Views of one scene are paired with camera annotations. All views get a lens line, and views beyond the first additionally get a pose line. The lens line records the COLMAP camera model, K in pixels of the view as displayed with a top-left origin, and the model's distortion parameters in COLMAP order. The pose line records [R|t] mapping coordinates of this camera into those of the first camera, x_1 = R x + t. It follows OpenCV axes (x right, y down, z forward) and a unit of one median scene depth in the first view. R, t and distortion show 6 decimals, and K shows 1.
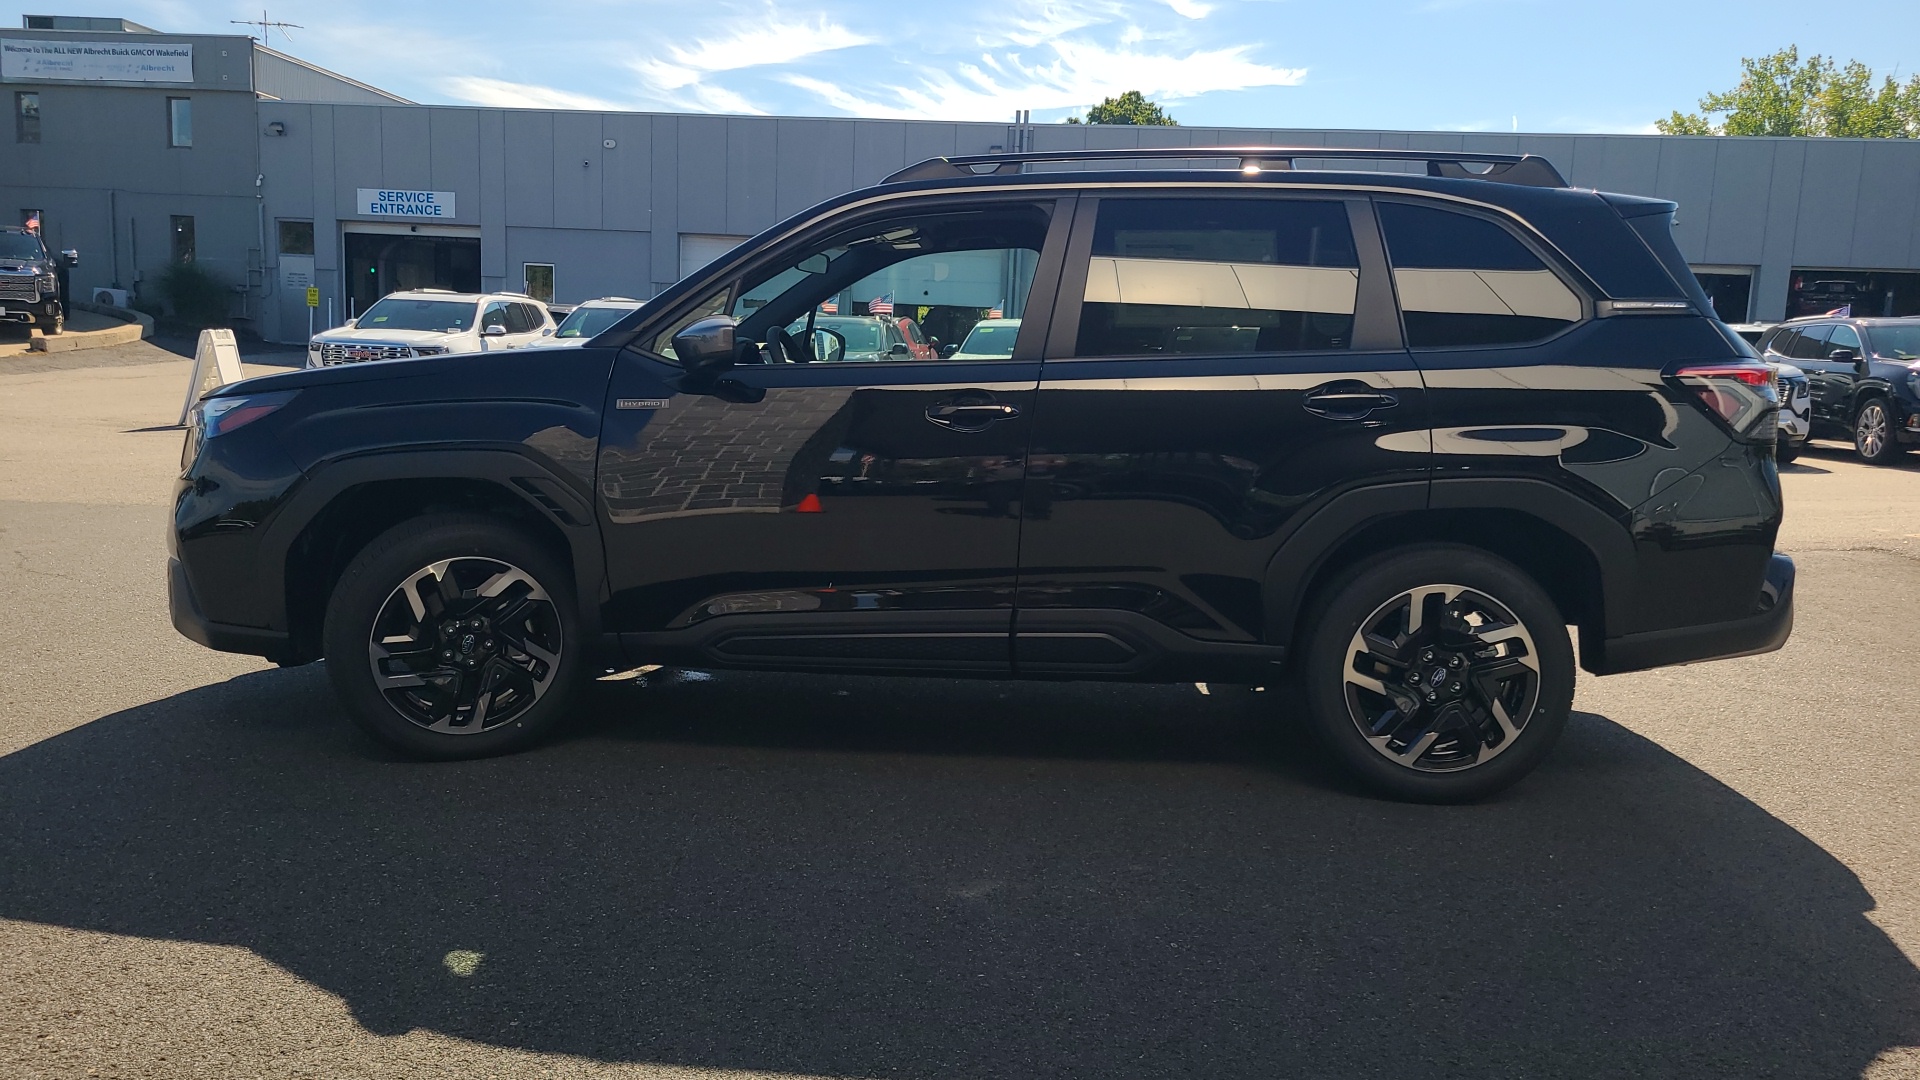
lens RADIAL K [[1446.9, 0, 937.9], [0, 1446.9, 539.3], [0, 0, 1]] dist [0.065111, -0.046362]
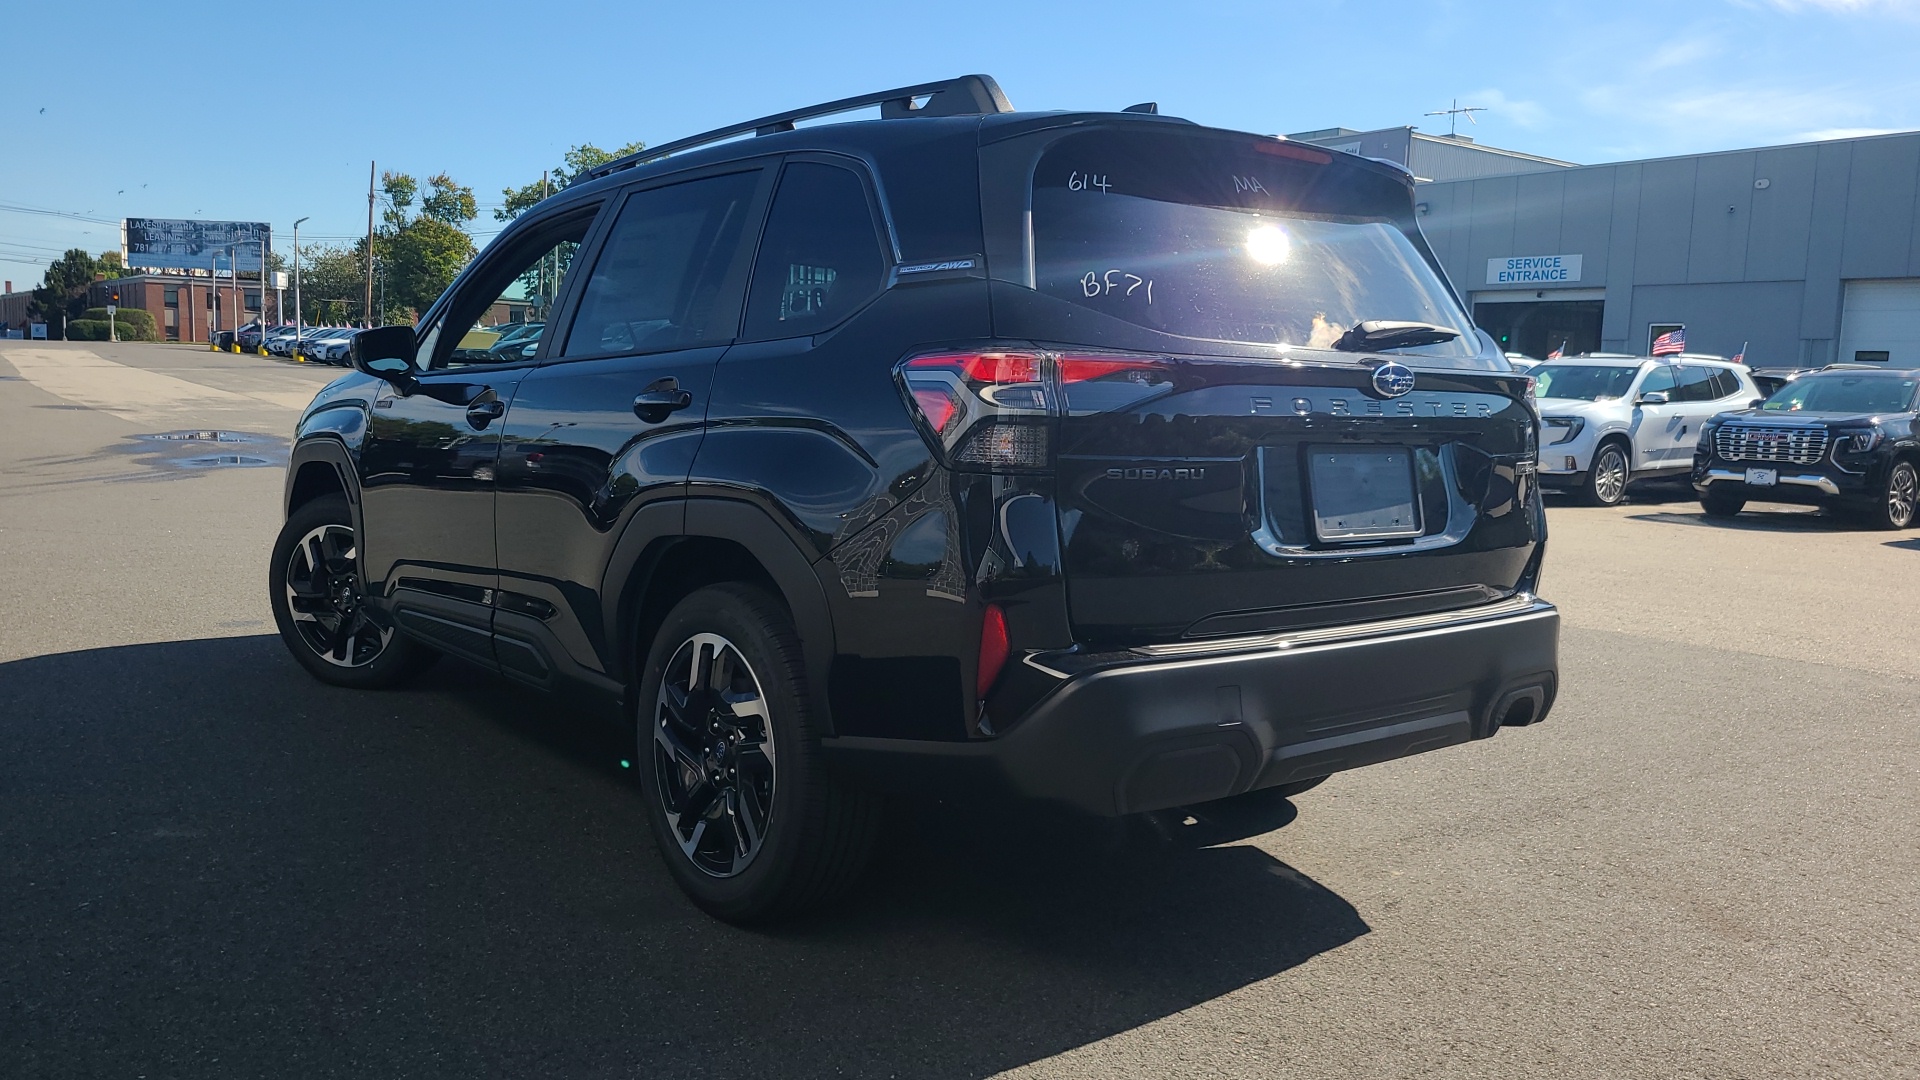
lens RADIAL K [[1446.9, 0, 972.0], [0, 1446.9, 538.0], [0, 0, 1]] dist [0.065111, -0.046362]
pose [[0.669526, 0.070913, -0.739396, 1.006362], [-0.109351, 0.993996, -0.003688, -0.032712], [0.734695, 0.083323, 0.673261, 0.561842]]
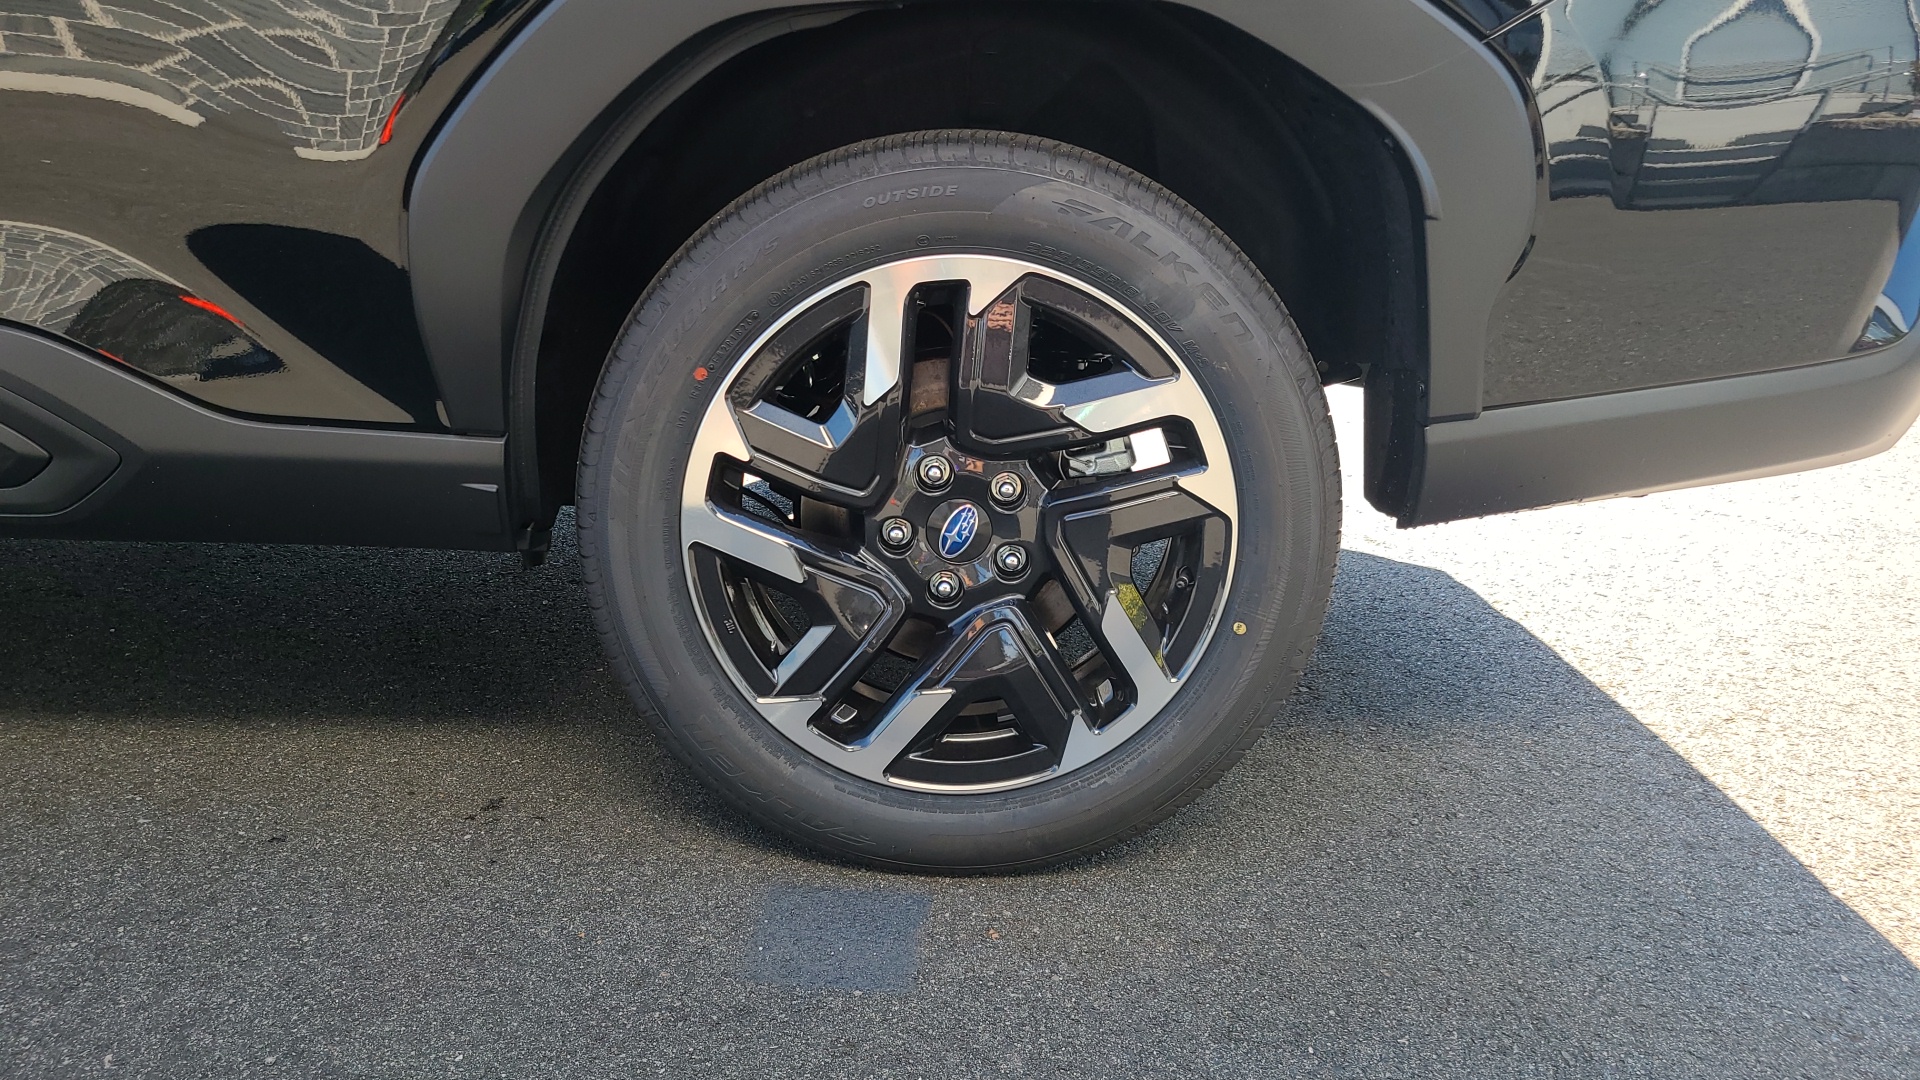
lens RADIAL K [[1446.9, 0, 928.6], [0, 1446.9, 492.6], [0, 0, 1]] dist [0.065111, -0.046362]
pose [[0.997560, 0.002751, 0.069766, 0.311715], [-0.012089, 0.990938, 0.133778, 0.039850], [-0.068765, -0.134295, 0.988553, 0.660682]]
